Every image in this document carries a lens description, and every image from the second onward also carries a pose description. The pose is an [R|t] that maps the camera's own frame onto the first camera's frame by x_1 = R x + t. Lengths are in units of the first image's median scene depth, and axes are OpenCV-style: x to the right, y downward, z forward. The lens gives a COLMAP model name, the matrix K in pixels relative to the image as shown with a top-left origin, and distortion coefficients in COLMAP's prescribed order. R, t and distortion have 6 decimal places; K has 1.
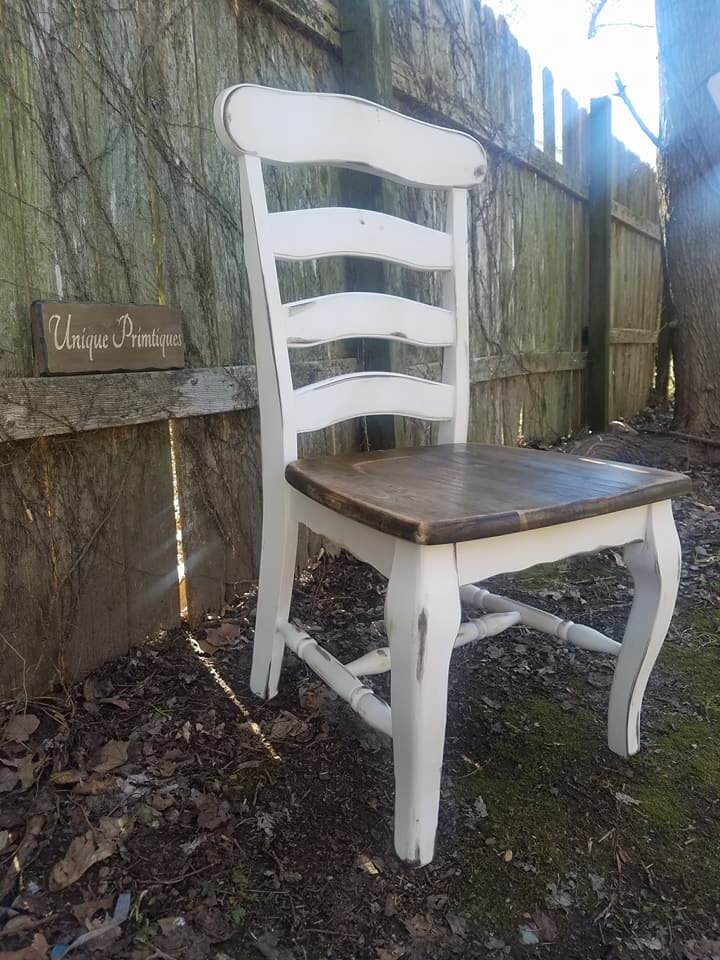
lens RADIAL K [[753.4, 0, 356.5], [0, 753.4, 478.3], [0, 0, 1]] dist [0.053537, -0.089464]
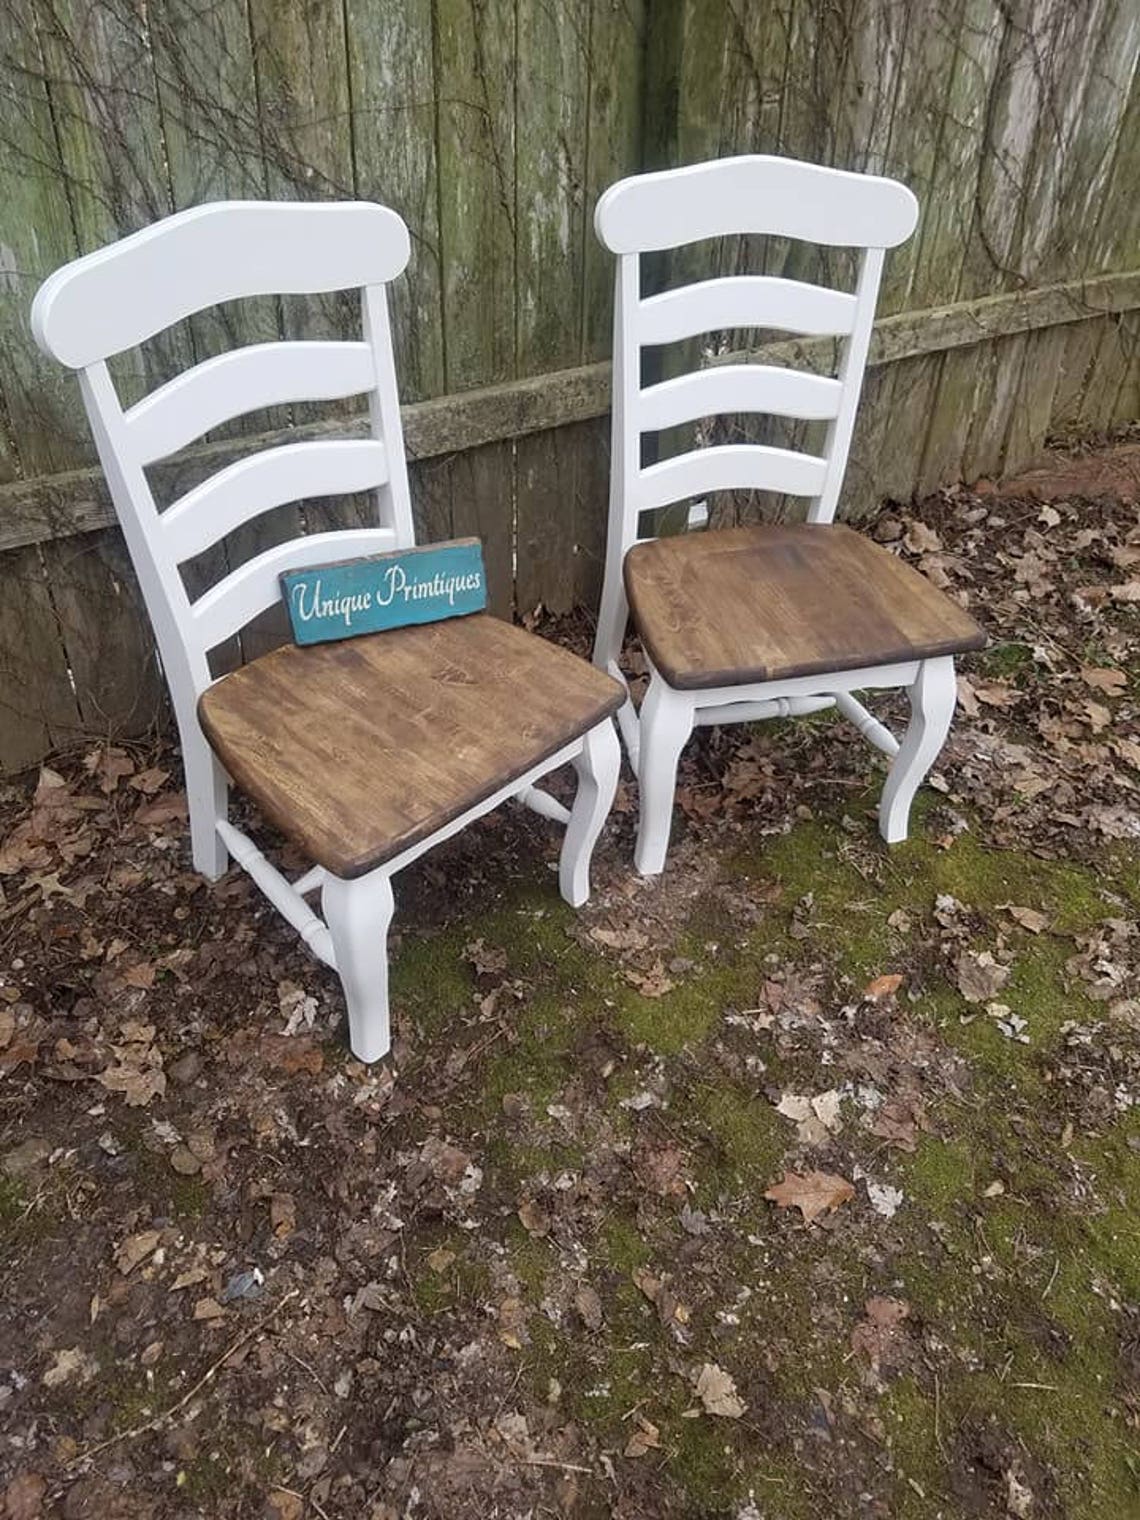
lens RADIAL K [[1192.9, 0, 557.3], [0, 1192.9, 753.0], [0, 0, 1]] dist [0.053537, -0.089464]
pose [[0.884865, 0.321739, -0.336894, 0.663014], [-0.133446, 0.867944, 0.478399, -0.556553], [0.446325, -0.378361, 0.810948, -0.165899]]
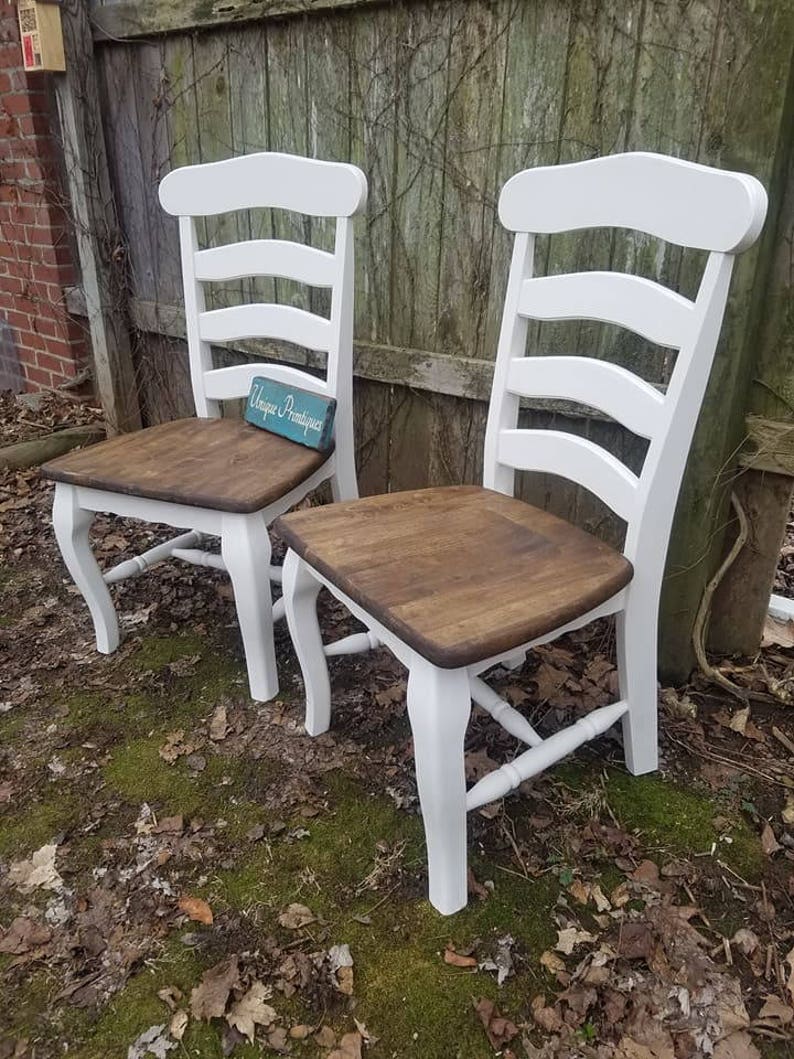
lens RADIAL K [[831.1, 0, 399.7], [0, 831.1, 508.7], [0, 0, 1]] dist [0.053537, -0.089464]
pose [[-0.206525, 0.366554, -0.907185, 1.231893], [-0.182541, 0.896461, 0.403777, -0.494589], [0.961263, 0.248989, -0.118230, 1.241072]]
